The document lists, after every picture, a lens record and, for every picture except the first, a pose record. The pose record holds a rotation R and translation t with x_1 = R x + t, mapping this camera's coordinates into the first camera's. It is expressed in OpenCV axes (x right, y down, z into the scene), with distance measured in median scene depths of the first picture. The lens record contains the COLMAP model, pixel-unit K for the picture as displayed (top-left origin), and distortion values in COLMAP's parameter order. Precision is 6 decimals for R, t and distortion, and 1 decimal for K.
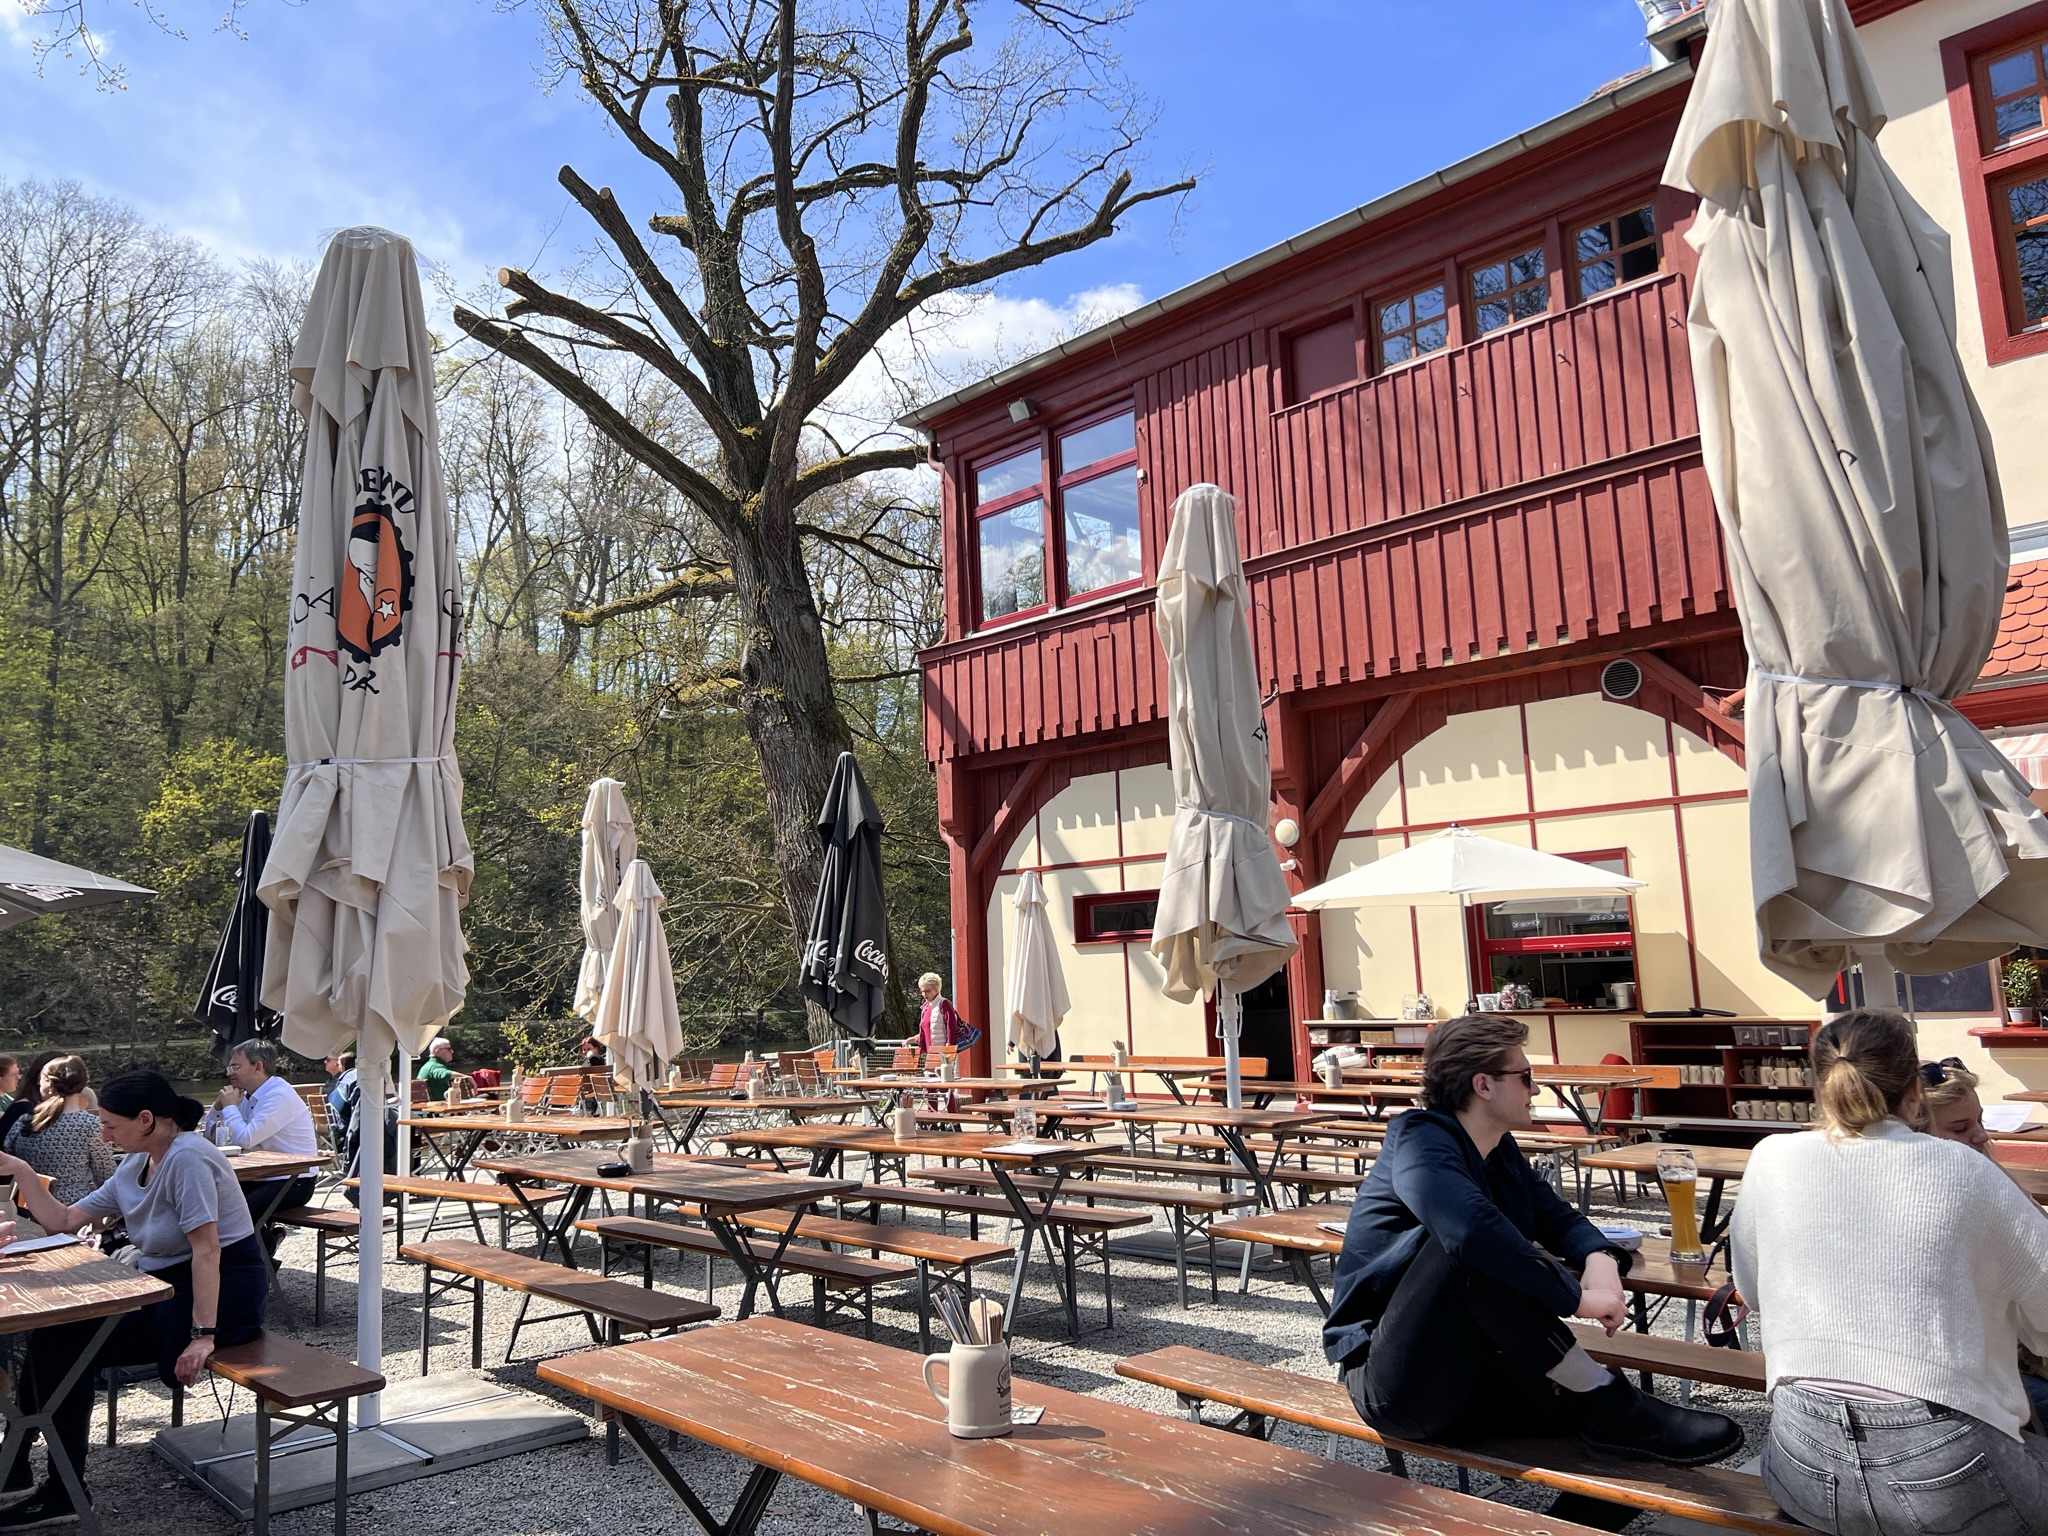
lens RADIAL K [[1503.3, 0, 1024.0], [0, 1503.3, 768.0], [0, 0, 1]] dist [0.060601, -0.084265]
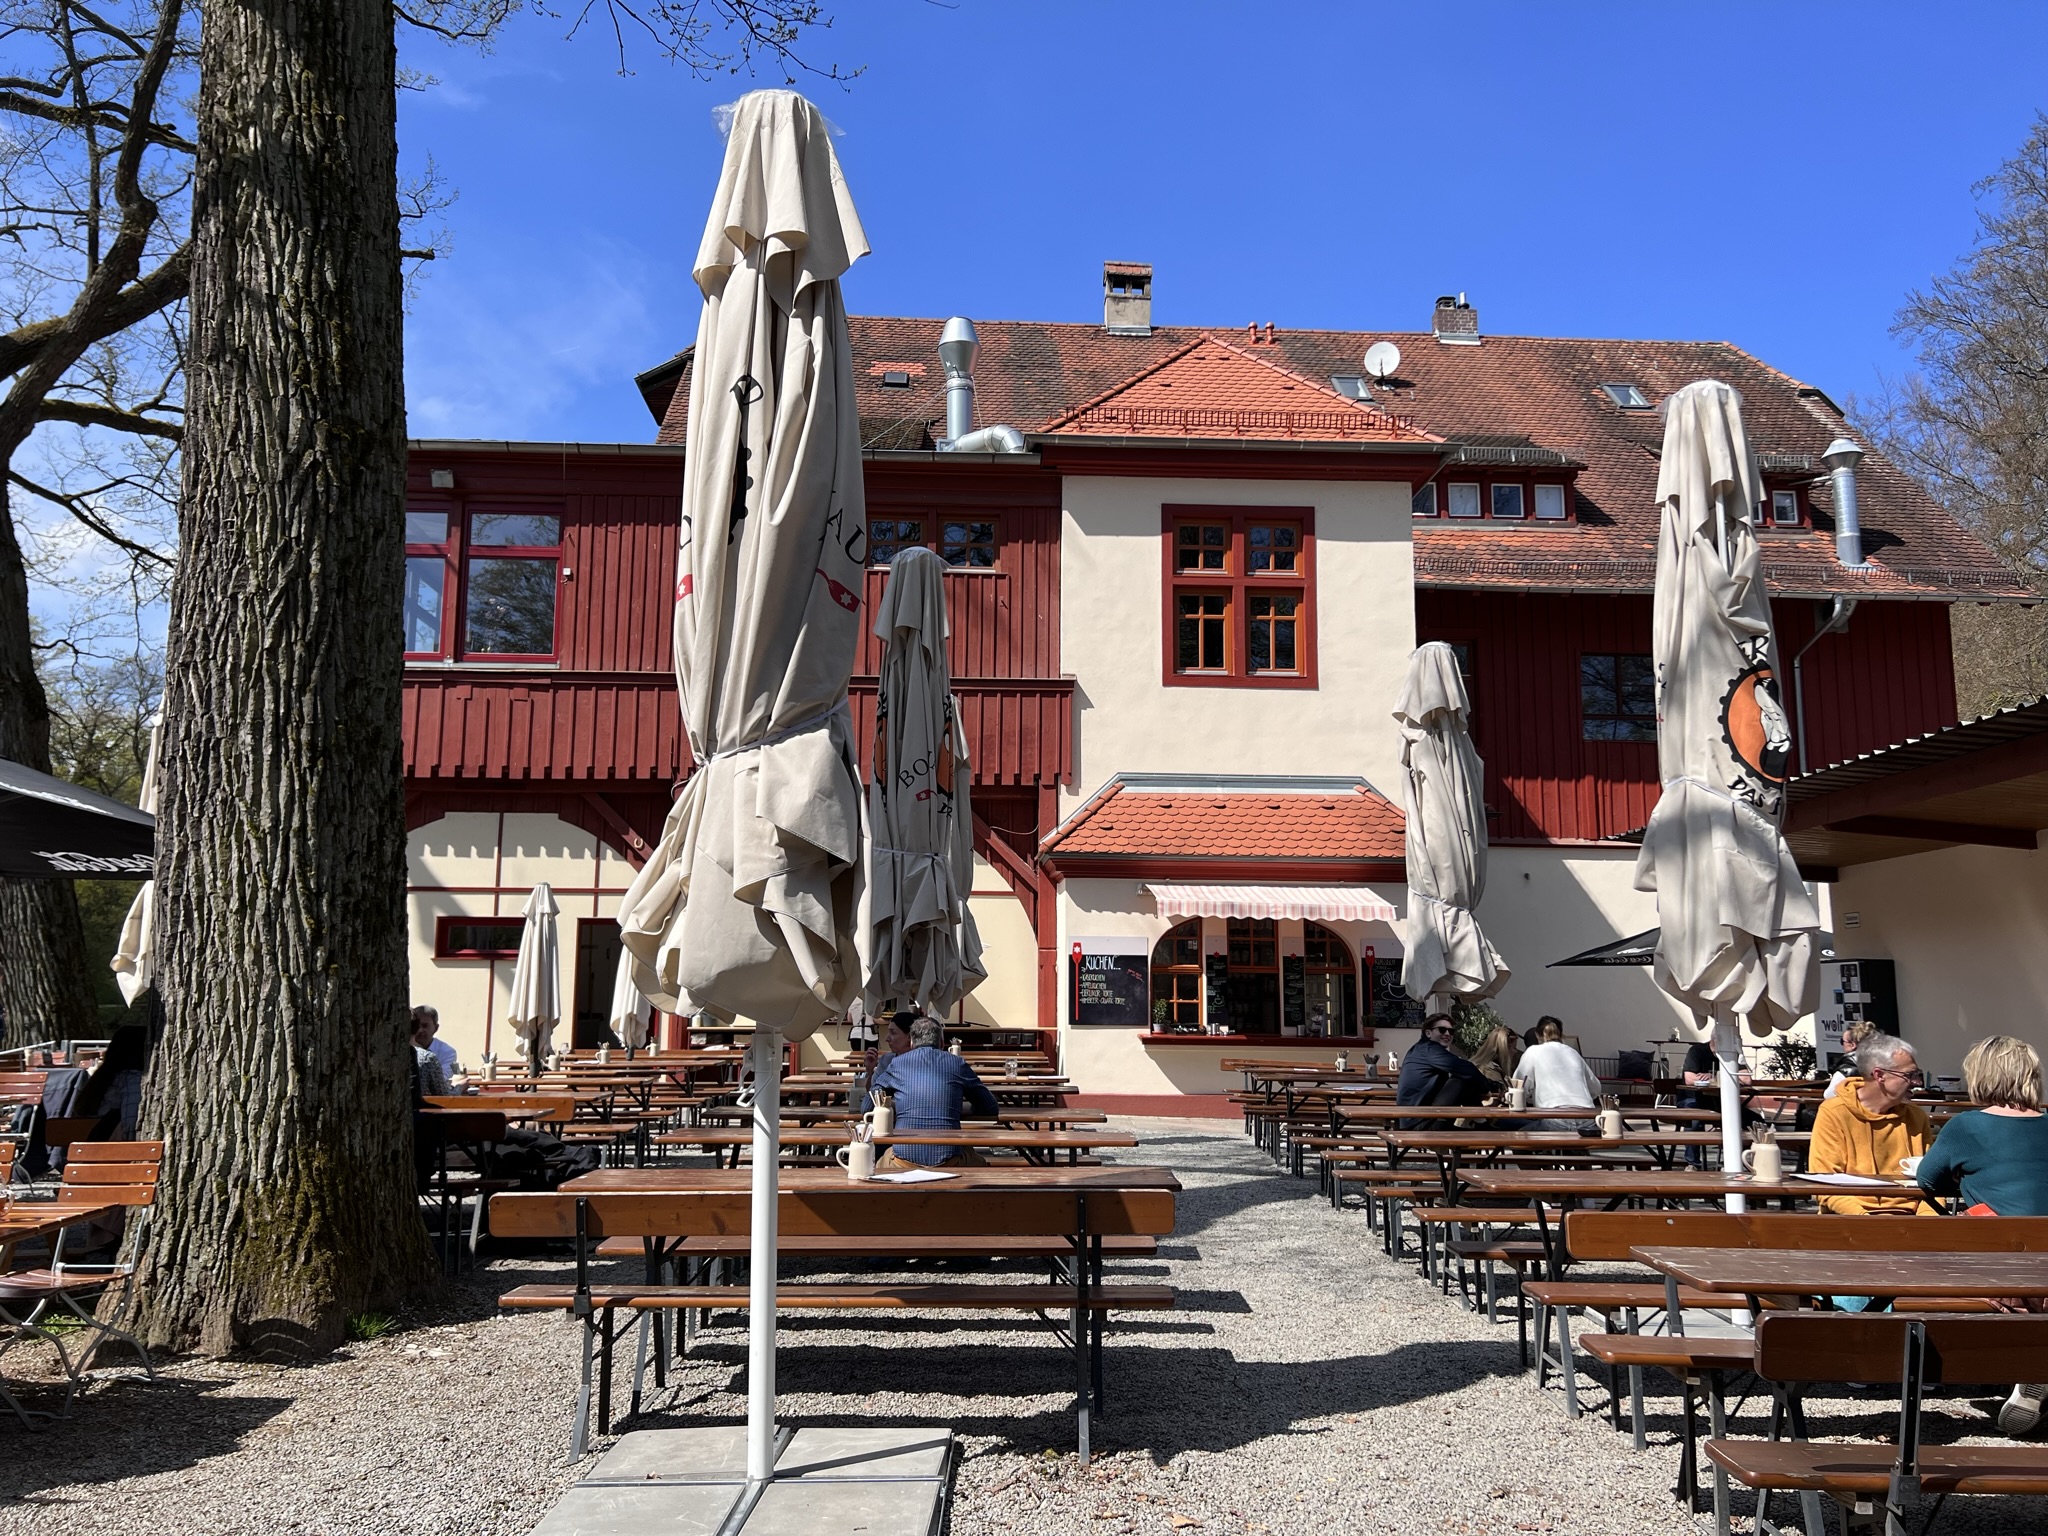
lens RADIAL K [[1503.3, 0, 1024.0], [0, 1503.3, 768.0], [0, 0, 1]] dist [0.060601, -0.084265]
pose [[0.654659, 0.148304, 0.741234, -0.560464], [-0.134392, 0.987779, -0.078937, 0.005809], [-0.743882, -0.047939, 0.666590, -0.084095]]
